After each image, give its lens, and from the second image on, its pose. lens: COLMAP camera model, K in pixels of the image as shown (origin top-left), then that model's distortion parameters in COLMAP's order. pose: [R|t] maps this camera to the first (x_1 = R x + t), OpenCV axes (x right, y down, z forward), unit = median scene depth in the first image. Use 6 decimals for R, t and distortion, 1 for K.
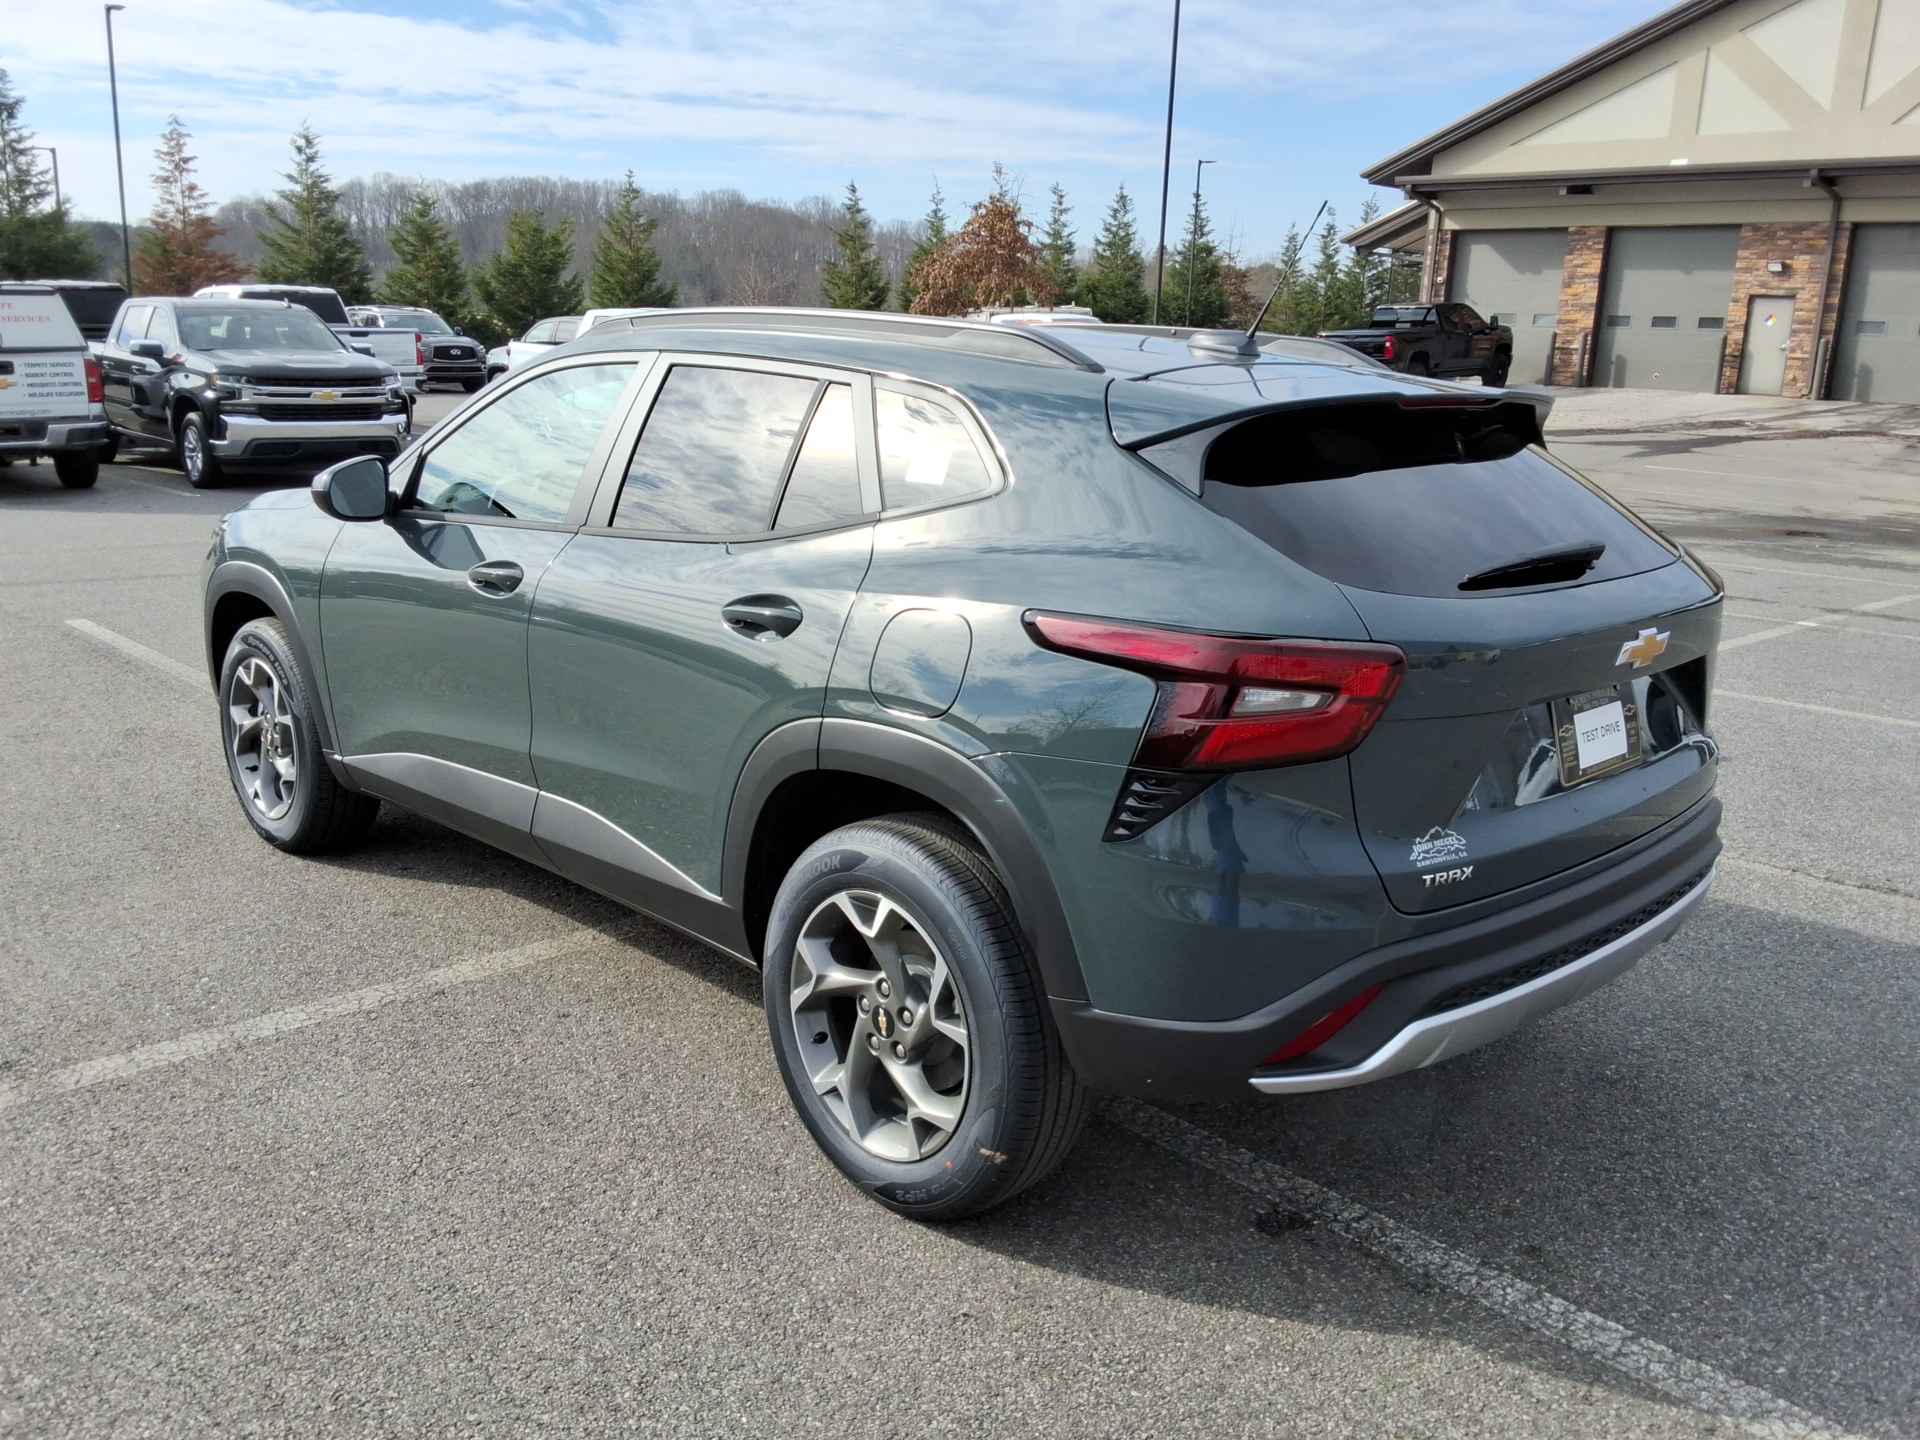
lens RADIAL K [[1553.9, 0, 981.2], [0, 1553.9, 685.3], [0, 0, 1]] dist [0.120274, -0.191430]
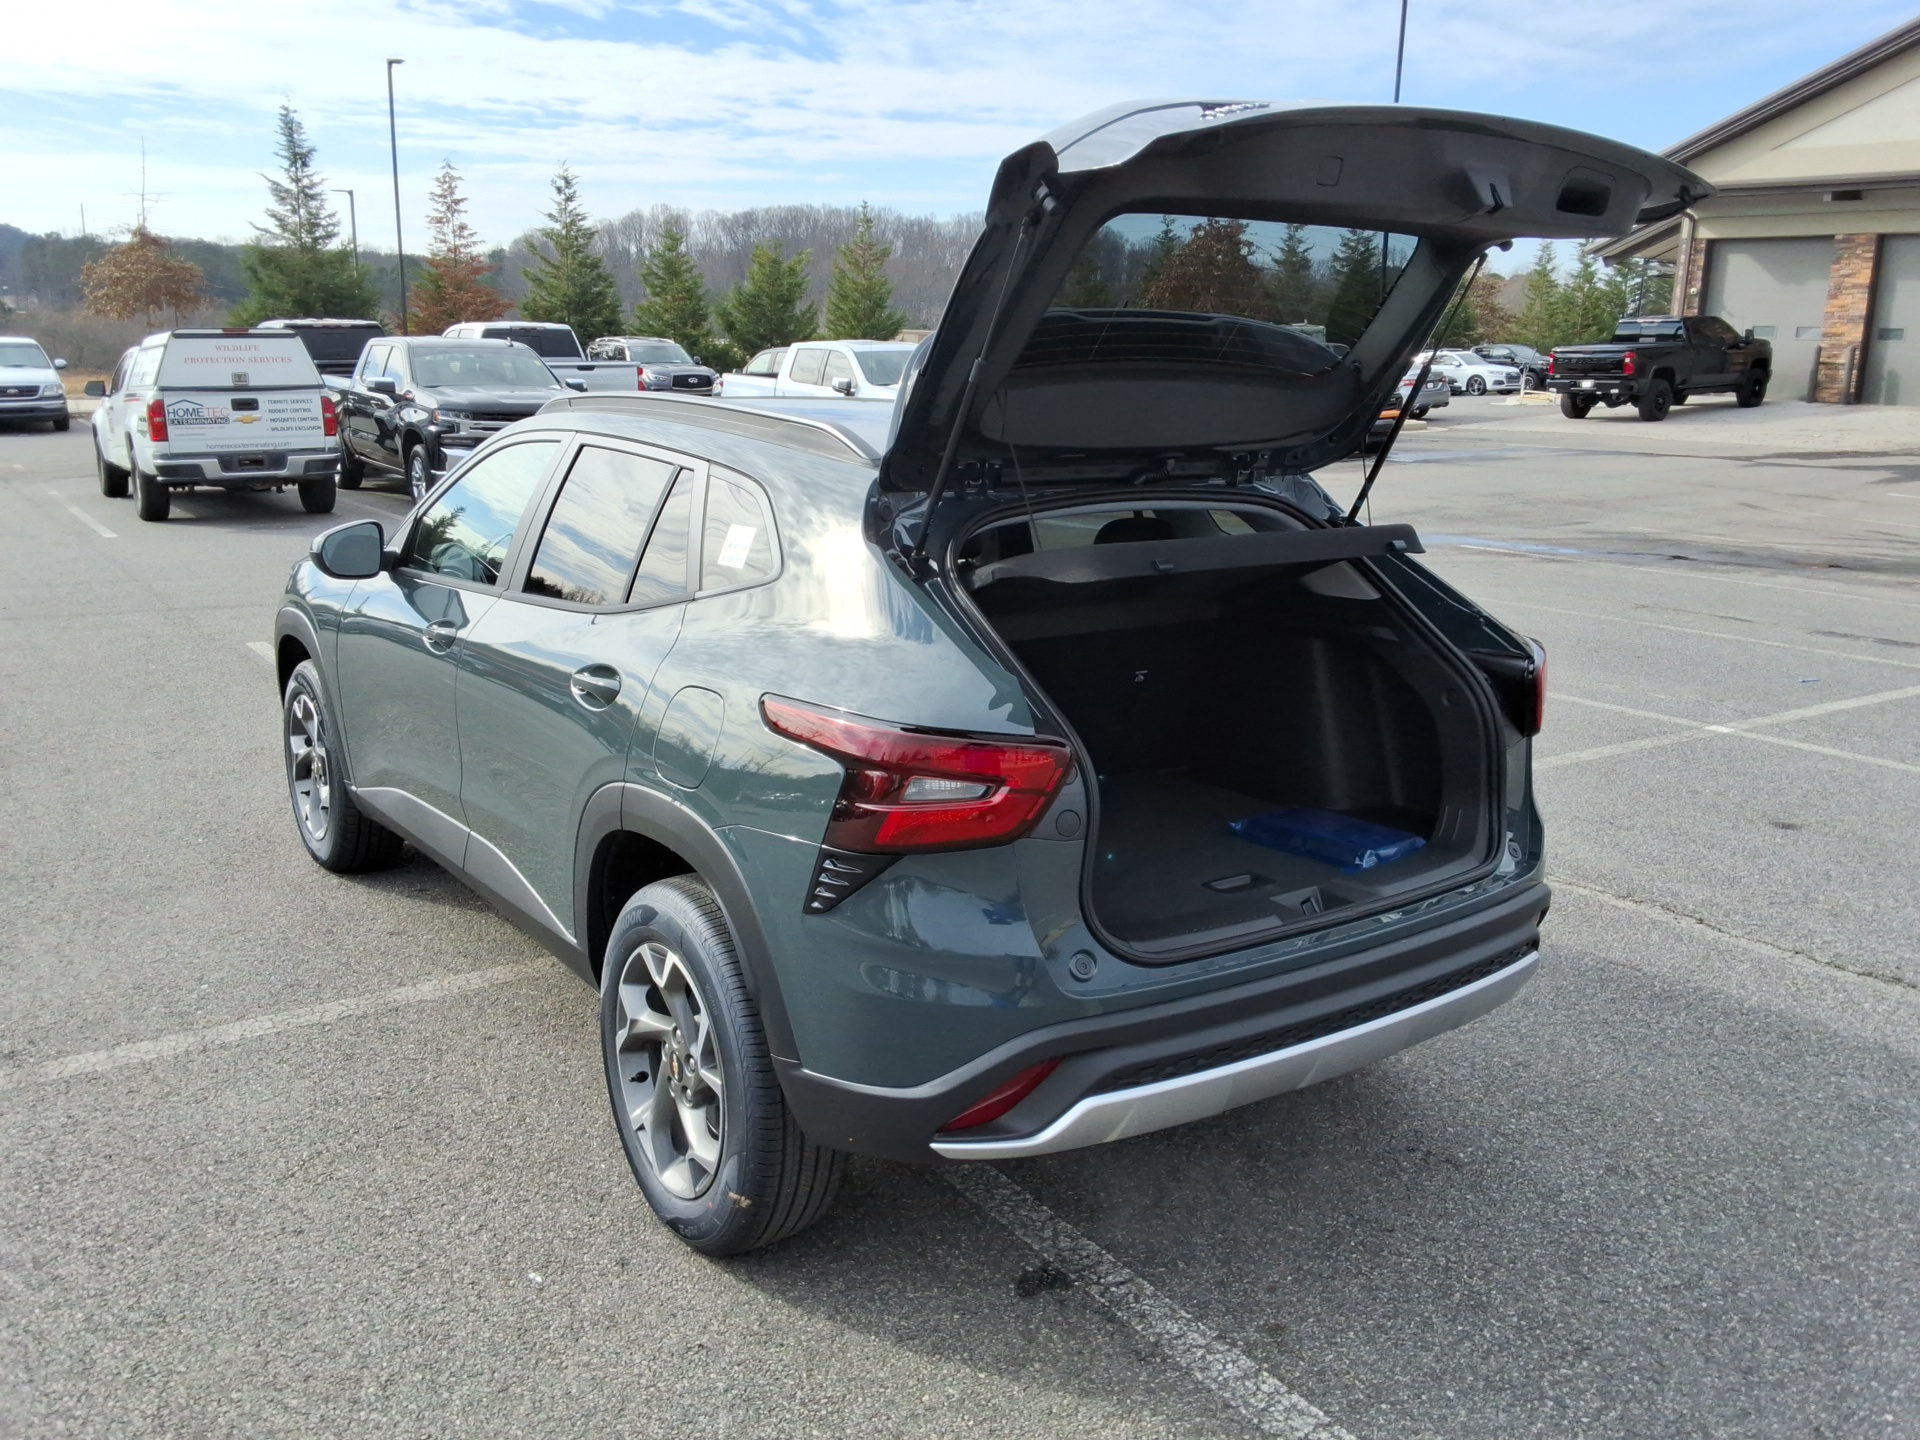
lens RADIAL K [[1553.2, 0, 982.7], [0, 1553.2, 686.1], [0, 0, 1]] dist [0.143487, -0.232487]
pose [[0.987472, 0.022428, -0.156191, 0.035439], [-0.023873, 0.999688, -0.007381, -0.005024], [0.155976, 0.011018, 0.987699, -0.004612]]
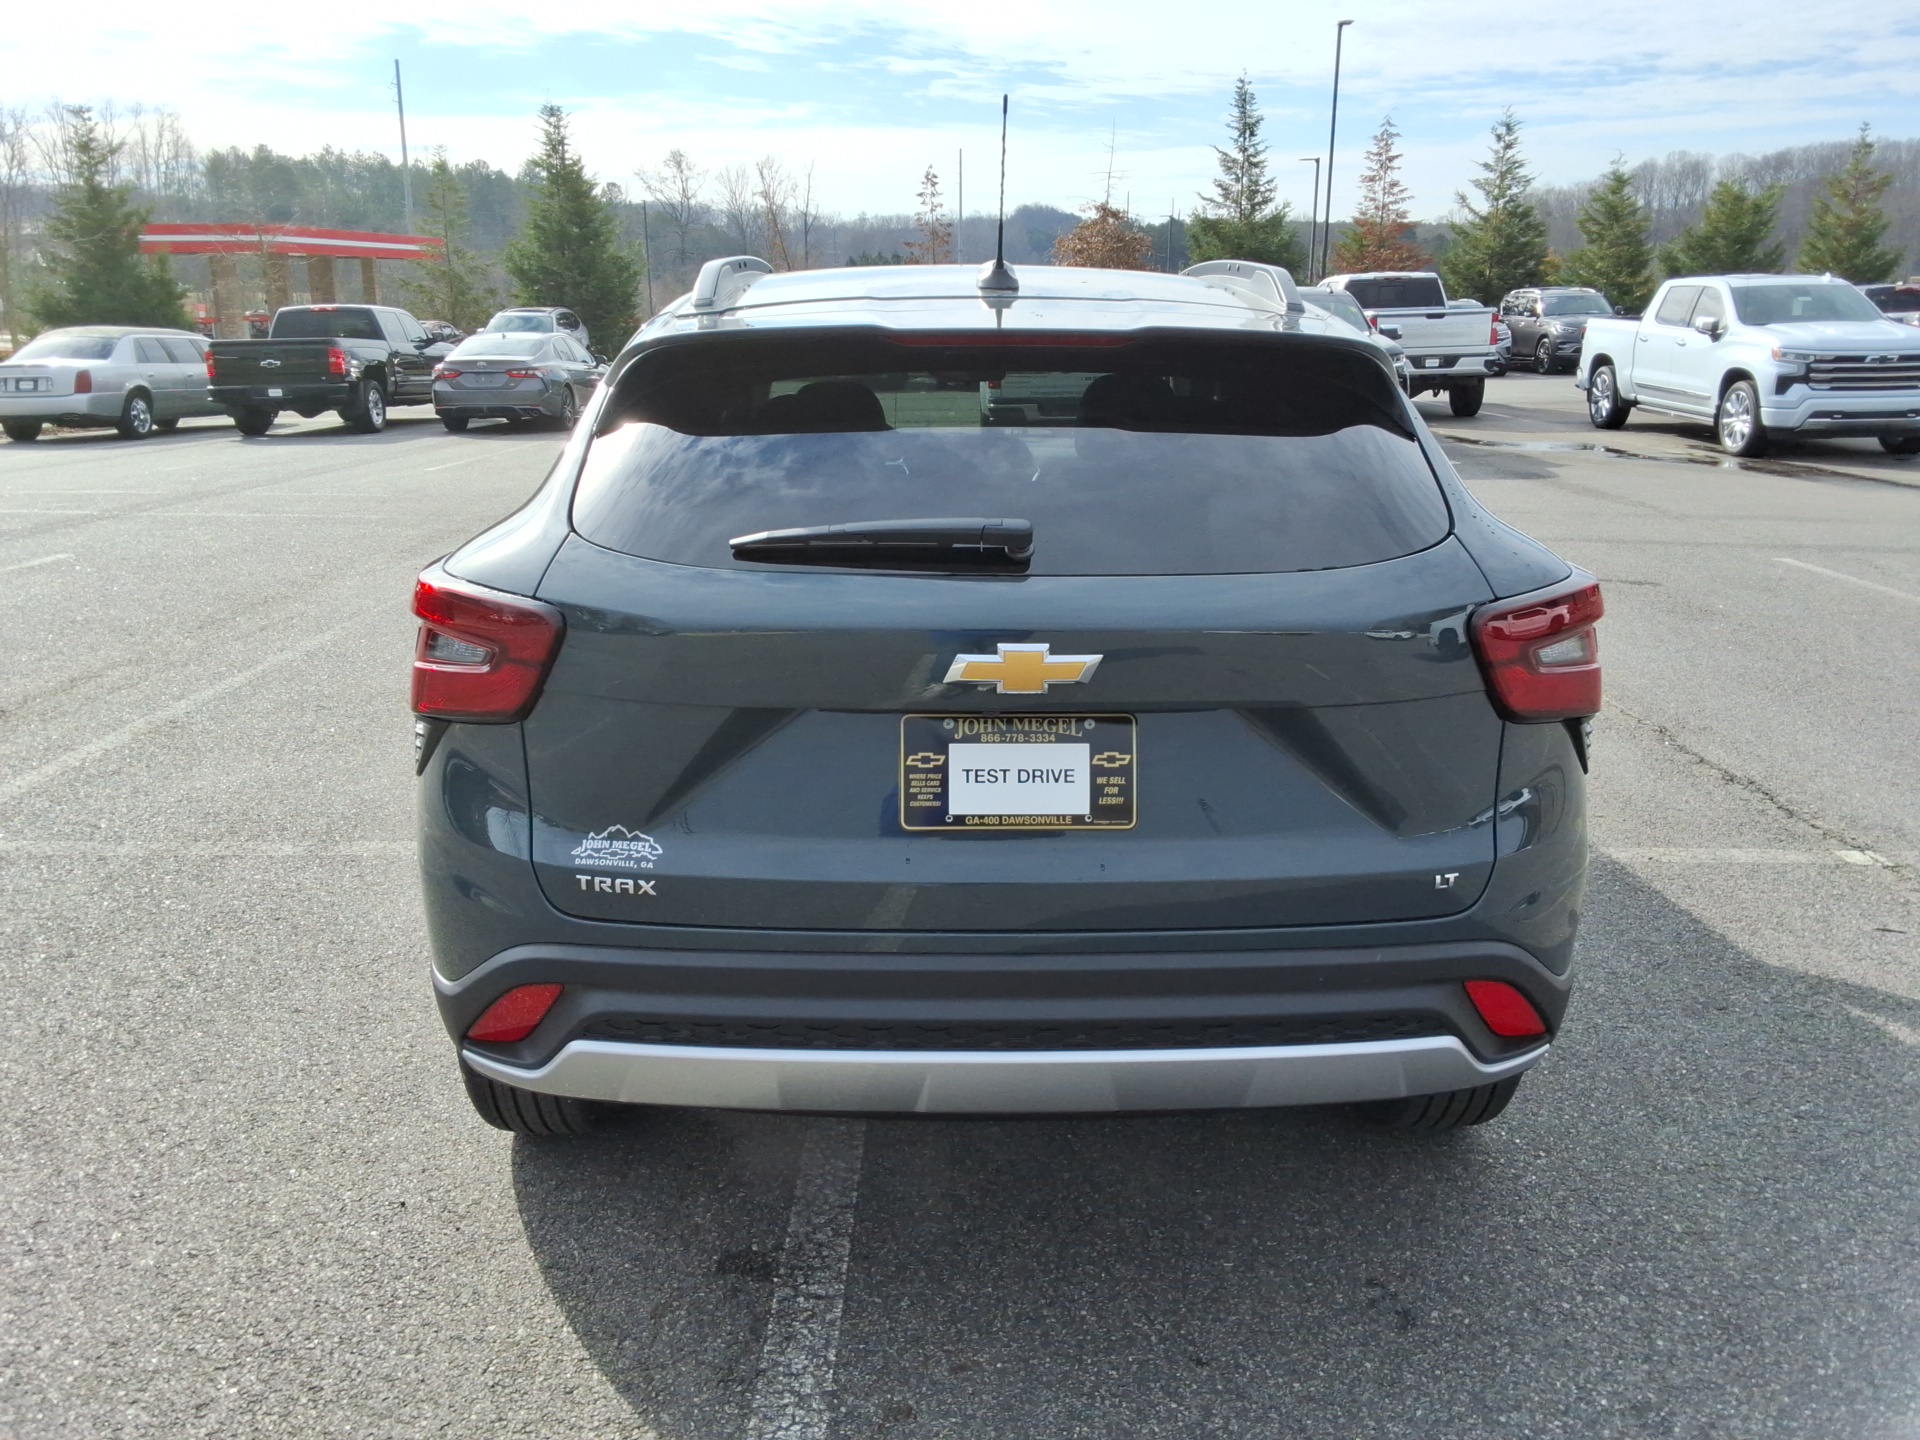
lens RADIAL K [[1554.9, 0, 962.3], [0, 1554.9, 691.5], [0, 0, 1]] dist [0.088714, -0.133748]
pose [[0.717728, 0.140663, -0.681968, 0.096777], [-0.131929, 0.989115, 0.065168, -0.006043], [0.683711, 0.043198, 0.728473, 0.049111]]
